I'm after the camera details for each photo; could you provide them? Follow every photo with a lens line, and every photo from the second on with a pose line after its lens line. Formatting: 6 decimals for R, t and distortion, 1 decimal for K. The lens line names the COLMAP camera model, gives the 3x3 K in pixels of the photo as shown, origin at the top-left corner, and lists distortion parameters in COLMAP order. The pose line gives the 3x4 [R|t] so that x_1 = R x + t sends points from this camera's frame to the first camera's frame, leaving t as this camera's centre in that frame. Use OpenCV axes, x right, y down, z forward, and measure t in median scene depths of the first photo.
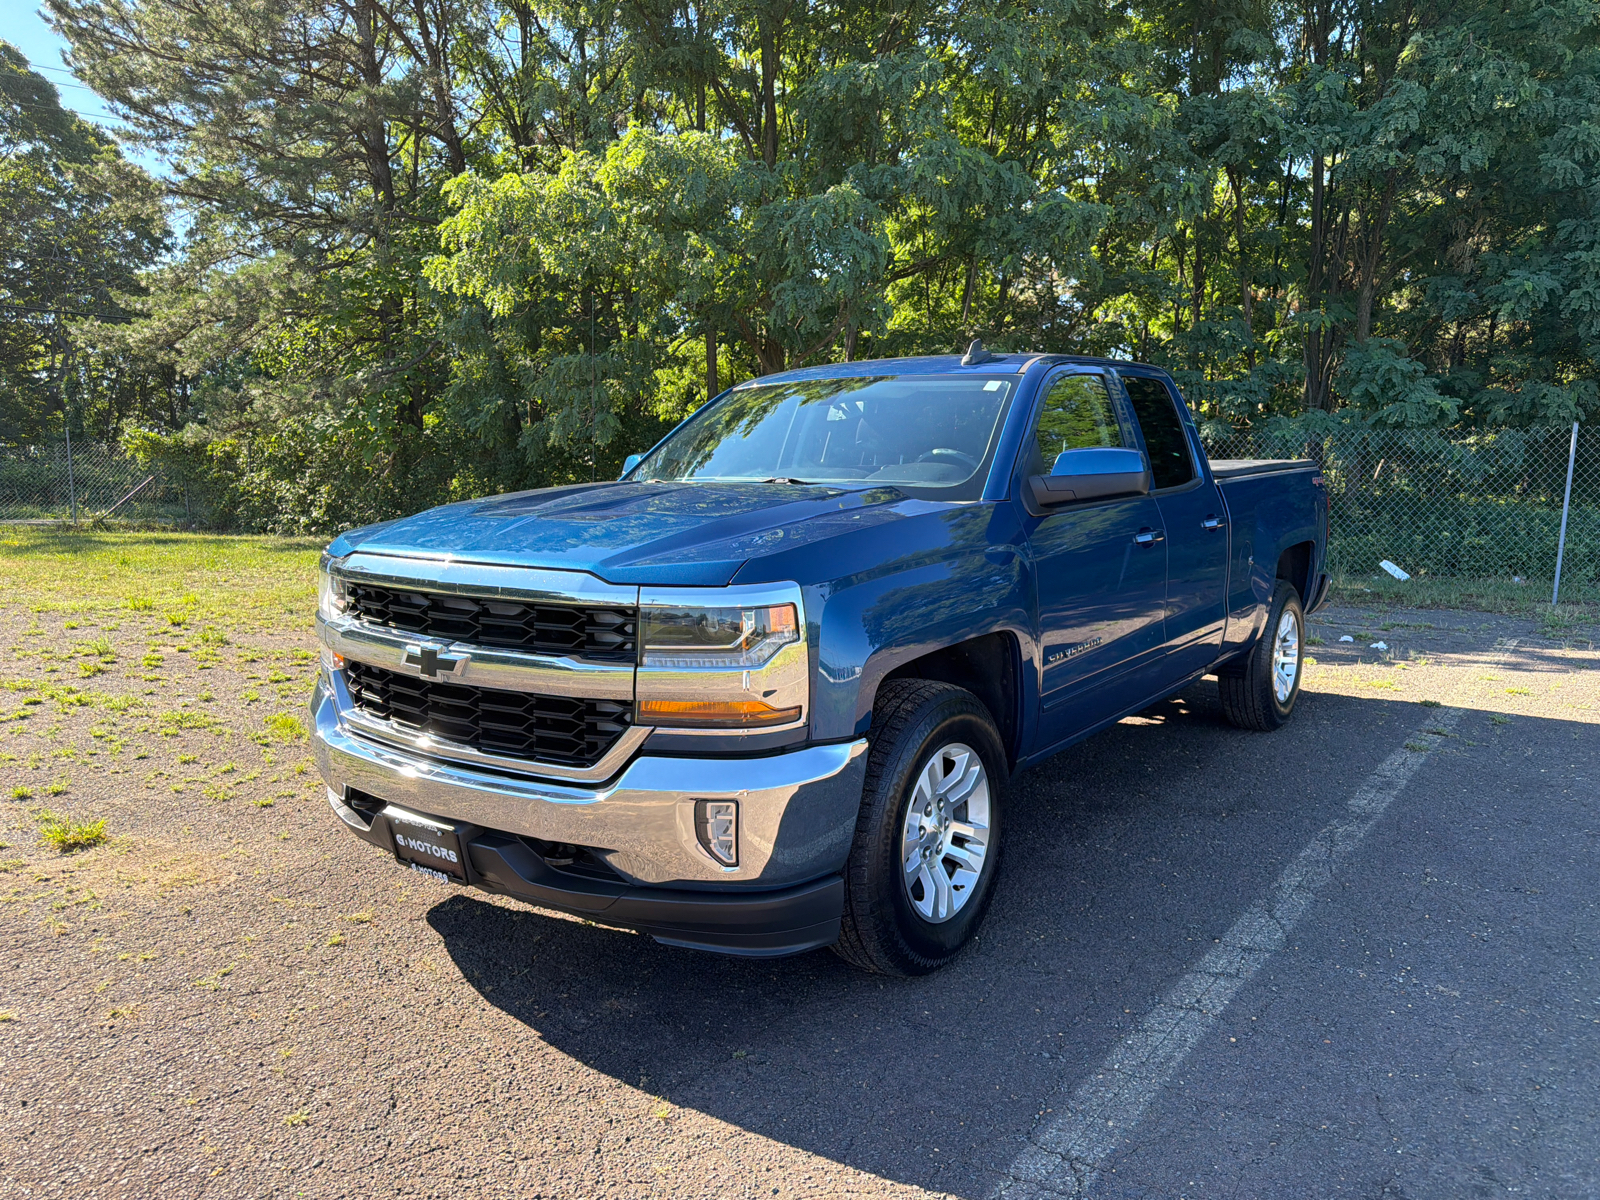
lens RADIAL K [[1148.0, 0, 800.4], [0, 1148.0, 594.0], [0, 0, 1]] dist [0.010353, -0.009617]
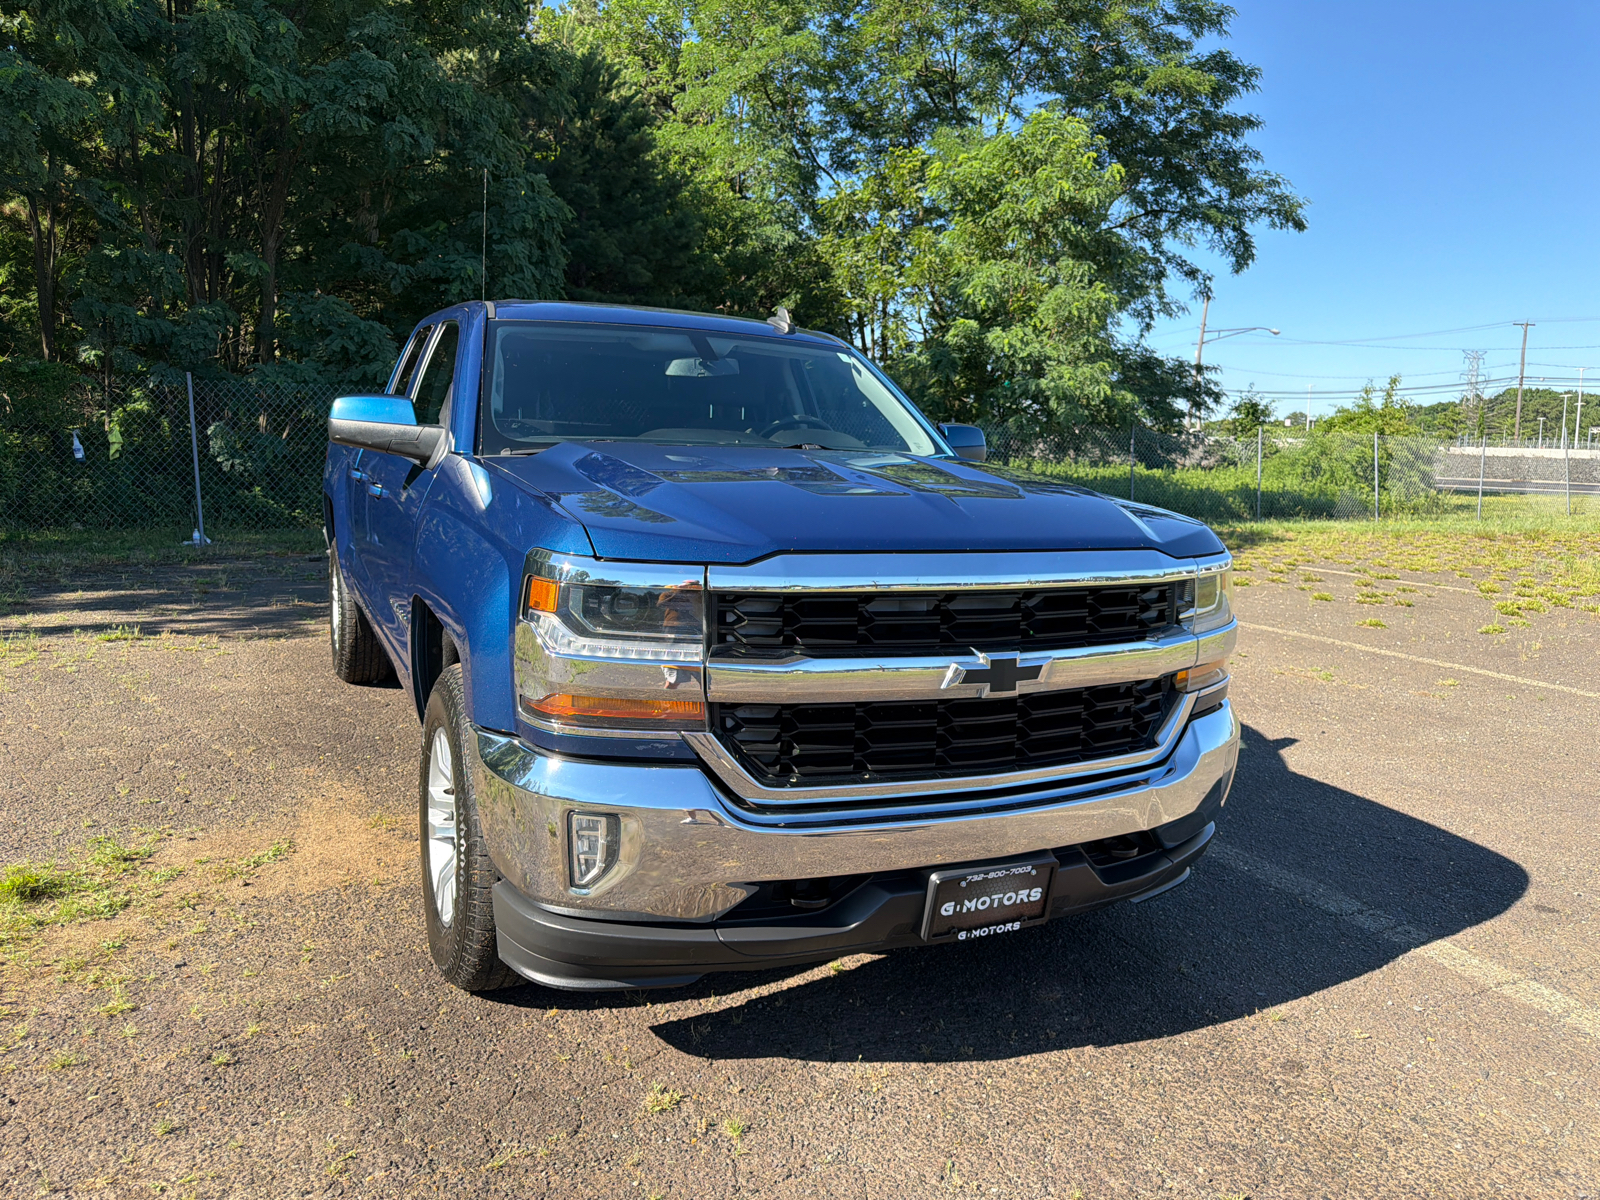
lens RADIAL K [[1144.8, 0, 800.0], [0, 1144.8, 600.0], [0, 0, 1]] dist [0.045362, -0.073715]
pose [[0.459517, -0.104071, 0.882051, -0.929298], [0.062136, 0.994445, 0.084962, -0.061225], [-0.885993, 0.015766, 0.463431, 0.630916]]
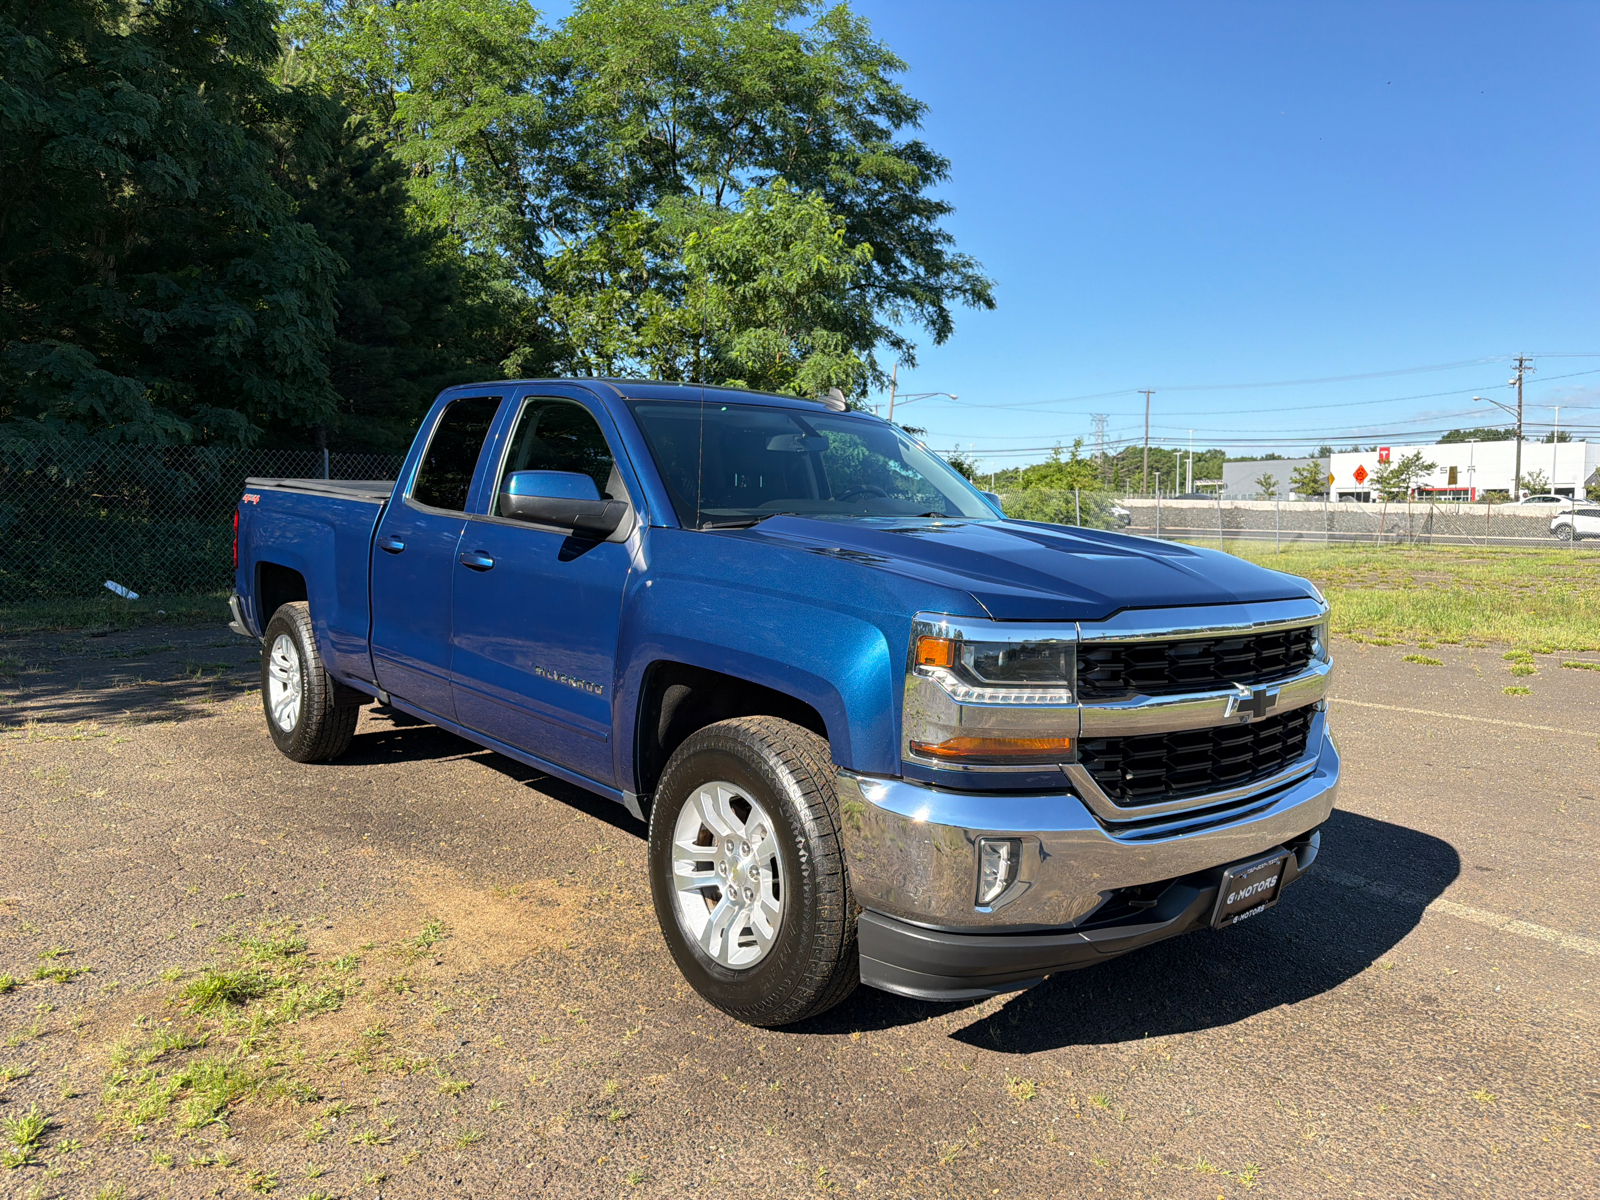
lens RADIAL K [[1131.3, 0, 800.3], [0, 1131.3, 618.7], [0, 0, 1]] dist [0.057657, -0.075408]
pose [[0.203386, -0.090004, 0.974953, -1.154866], [0.079568, 0.993992, 0.075162, -0.102586], [-0.975860, 0.062288, 0.209326, 0.992134]]
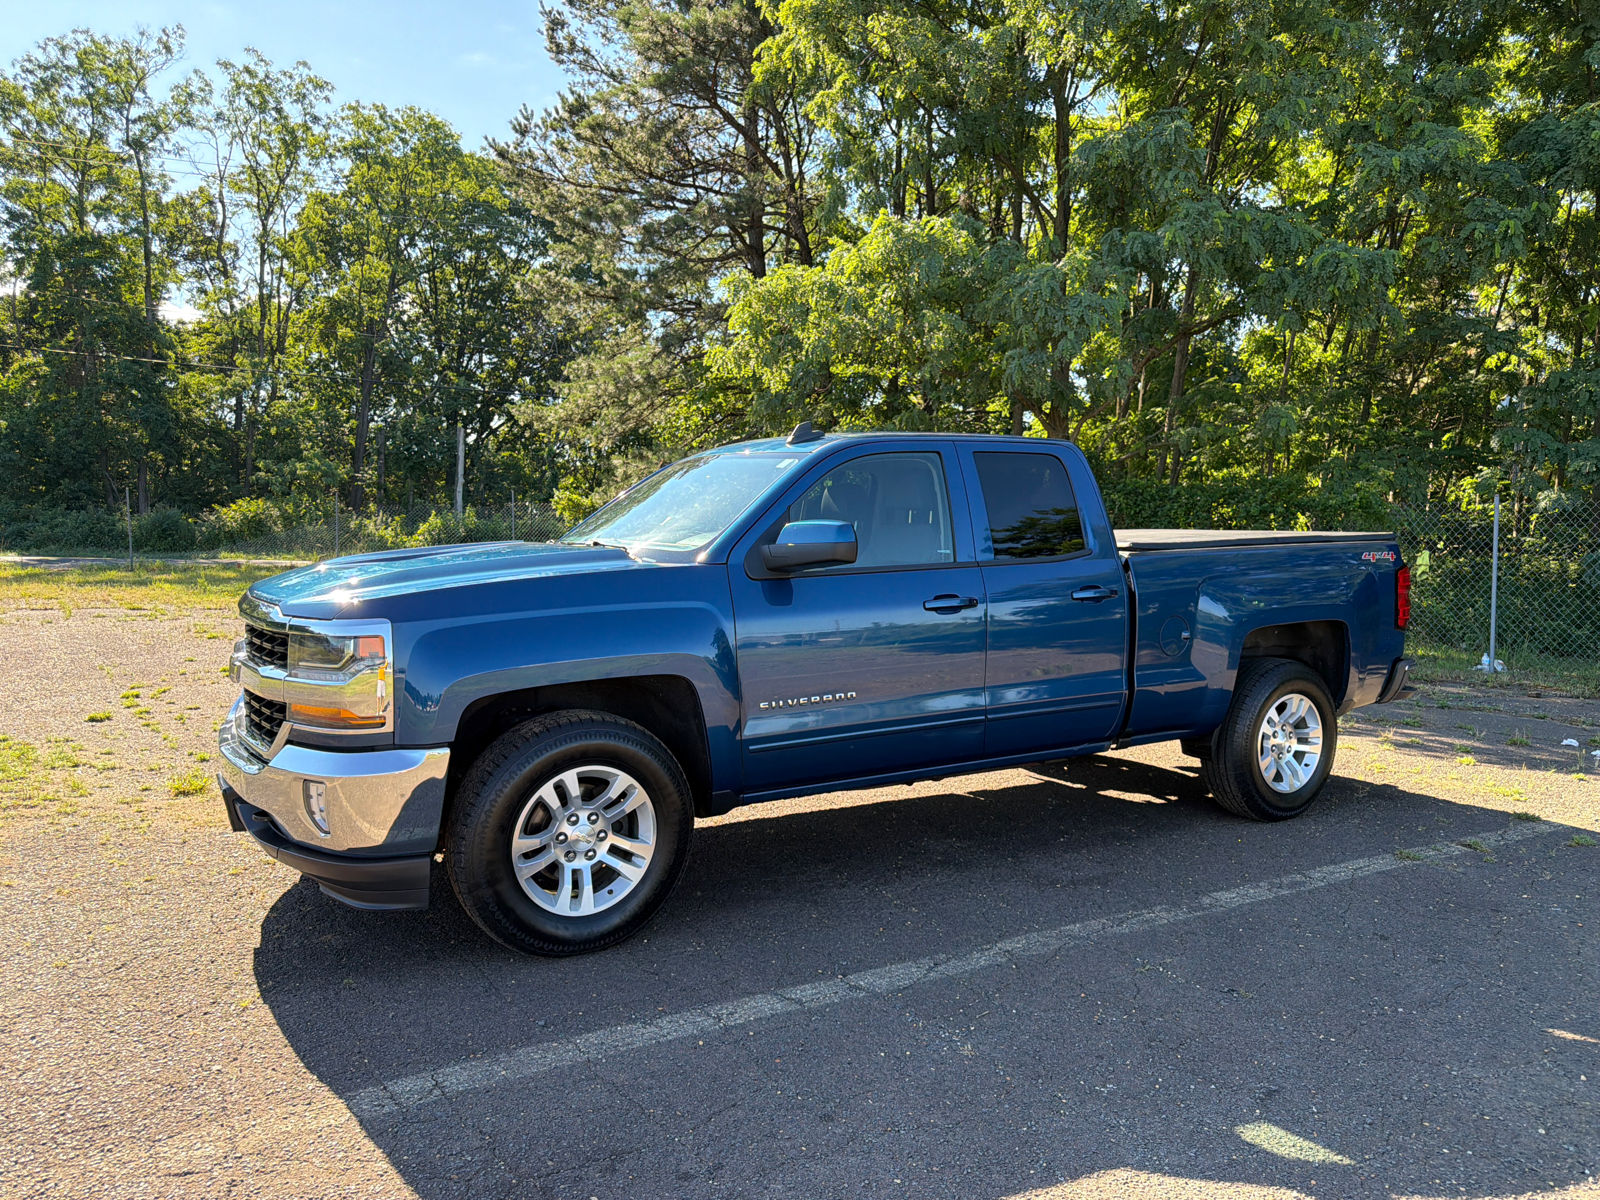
lens RADIAL K [[1131.3, 0, 800.3], [0, 1131.3, 618.7], [0, 0, 1]] dist [0.057657, -0.075408]
pose [[0.923697, 0.043296, -0.380669, 0.704237], [-0.055496, 0.998235, -0.021126, -0.008475], [0.379083, 0.040640, 0.924470, -0.011920]]
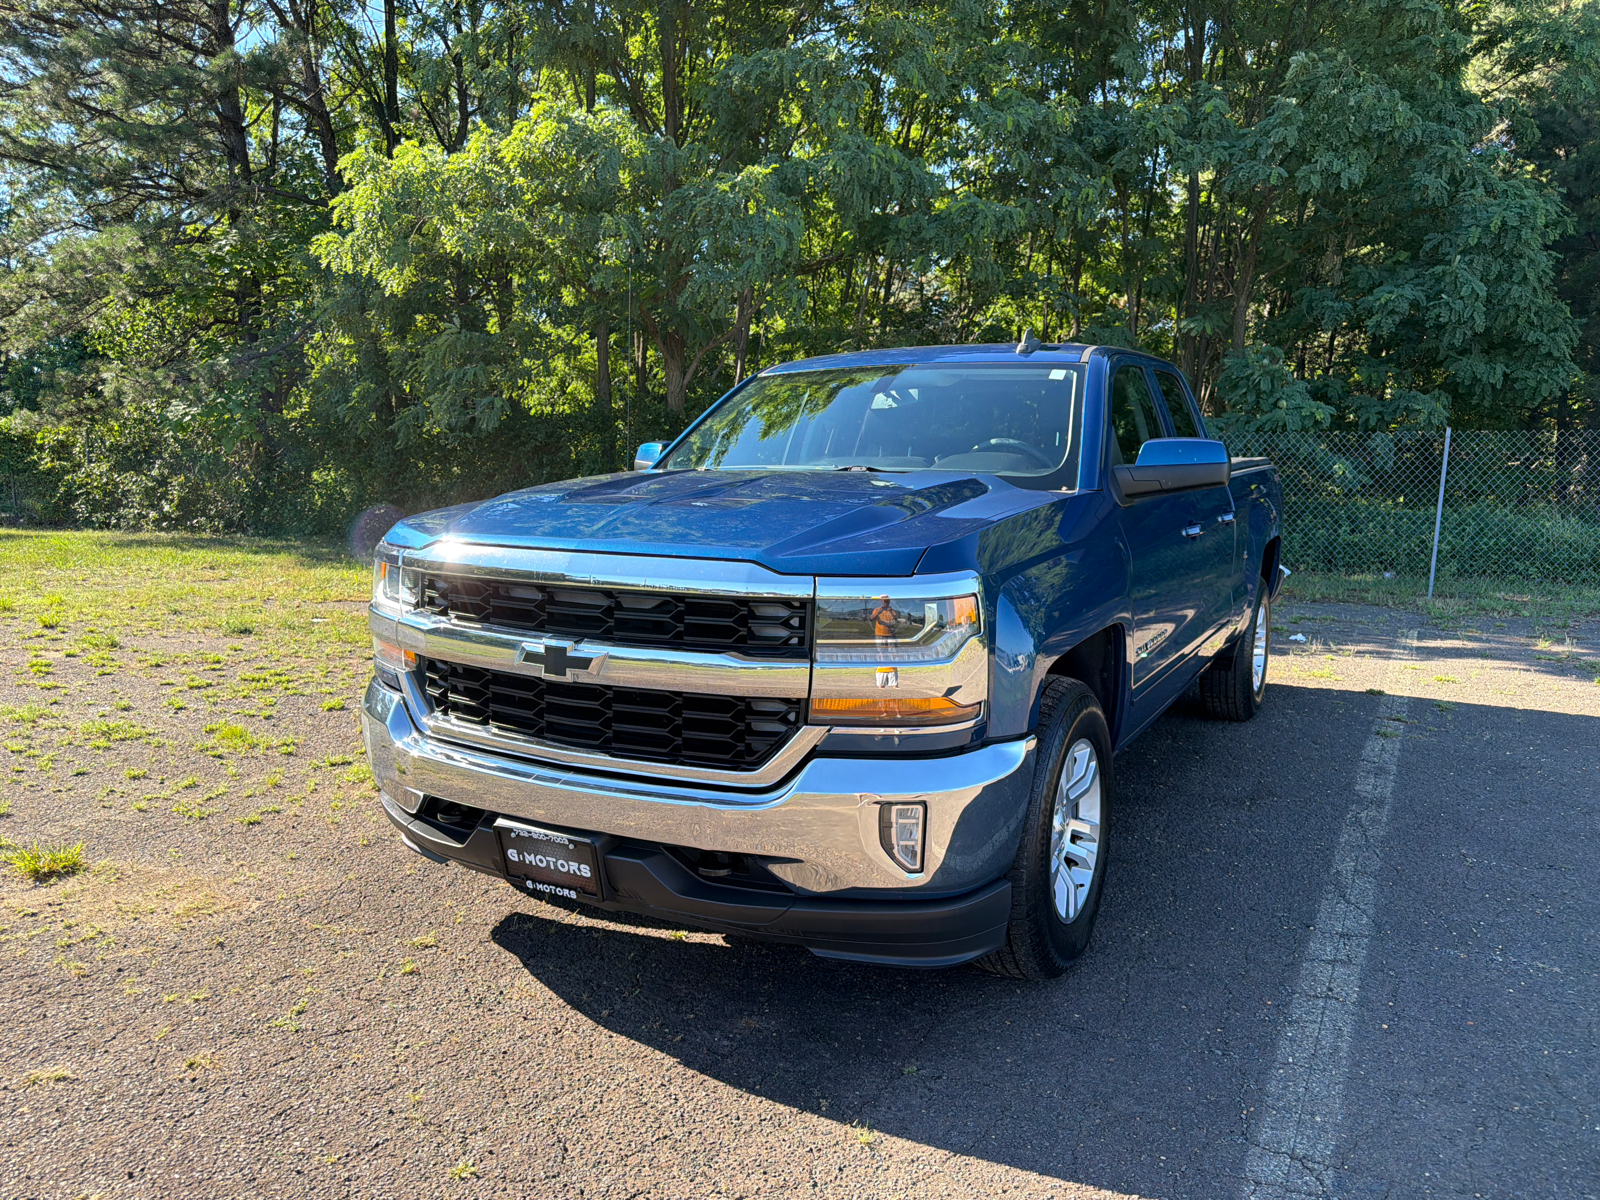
lens RADIAL K [[1149.5, 0, 800.0], [0, 1149.5, 600.0], [0, 0, 1]] dist [0.006162, -0.006231]
pose [[0.991483, -0.005253, 0.130130, -0.209102], [0.004437, 0.999969, 0.006559, 0.004920], [-0.130160, -0.005926, 0.991475, 0.057693]]
